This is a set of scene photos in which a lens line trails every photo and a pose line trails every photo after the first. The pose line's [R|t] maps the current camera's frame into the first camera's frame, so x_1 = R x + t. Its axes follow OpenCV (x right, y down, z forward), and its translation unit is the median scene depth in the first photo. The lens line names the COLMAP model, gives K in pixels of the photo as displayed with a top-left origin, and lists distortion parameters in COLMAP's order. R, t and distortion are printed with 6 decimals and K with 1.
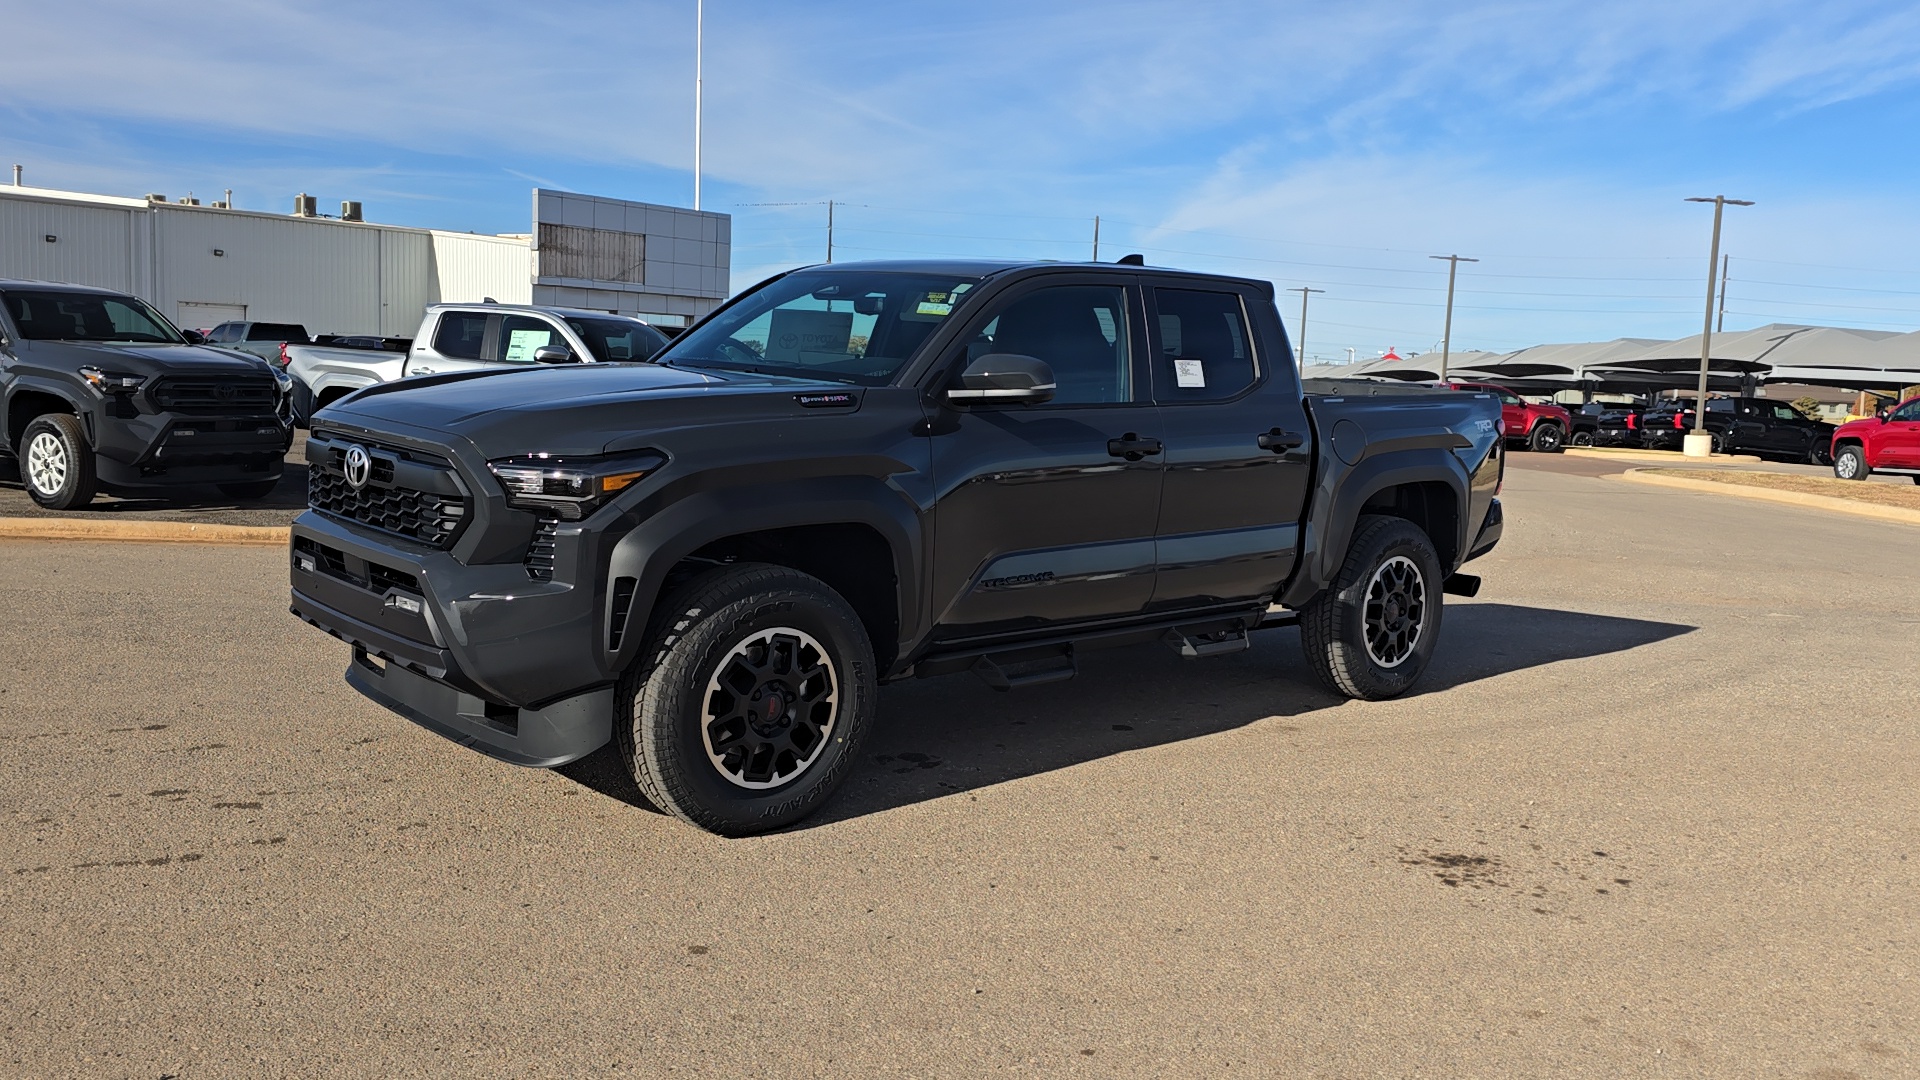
lens RADIAL K [[1583.0, 0, 957.6], [0, 1583.0, 552.4], [0, 0, 1]] dist [-0.002025, -0.005332]
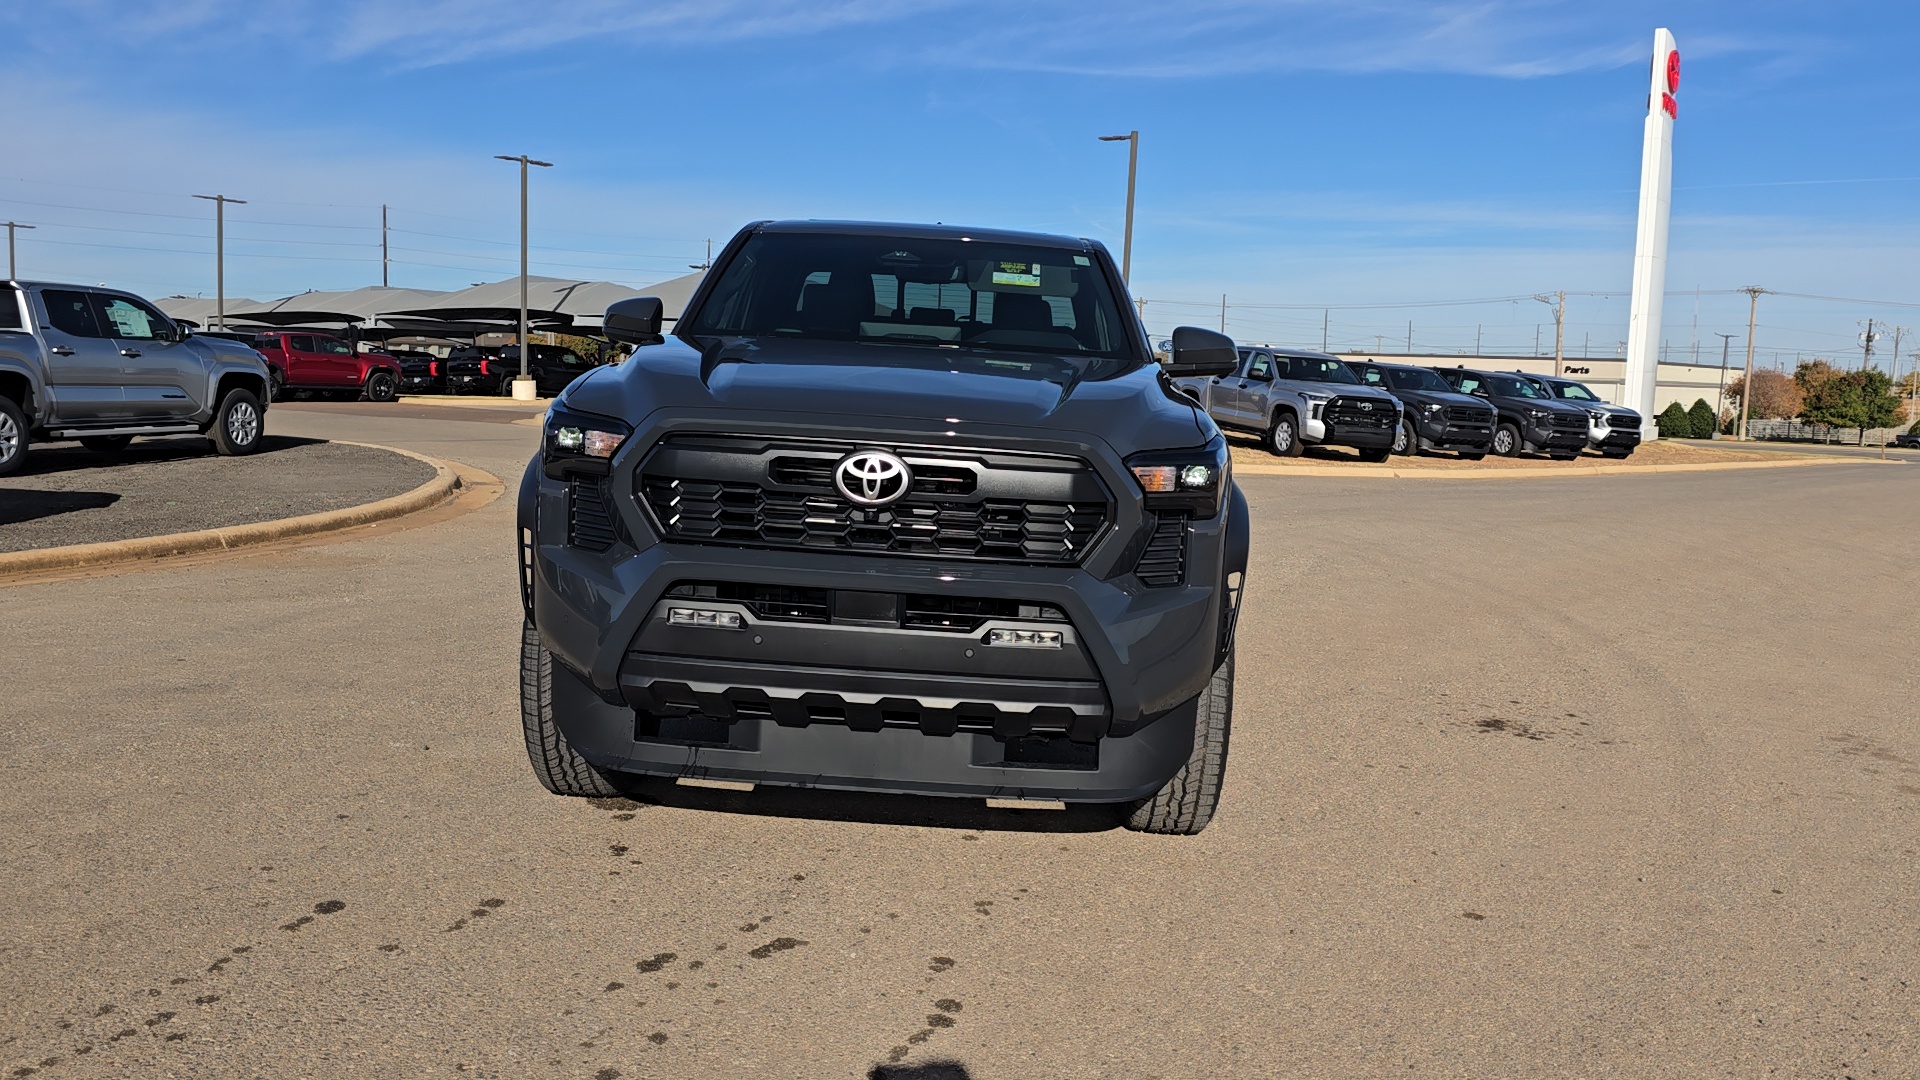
lens RADIAL K [[1583.0, 0, 957.6], [0, 1583.0, 552.4], [0, 0, 1]] dist [-0.002025, -0.005332]
pose [[0.691686, -0.102561, 0.714879, -0.104251], [0.078193, 0.994681, 0.067046, -0.007624], [-0.717953, 0.009524, 0.696026, 0.048751]]
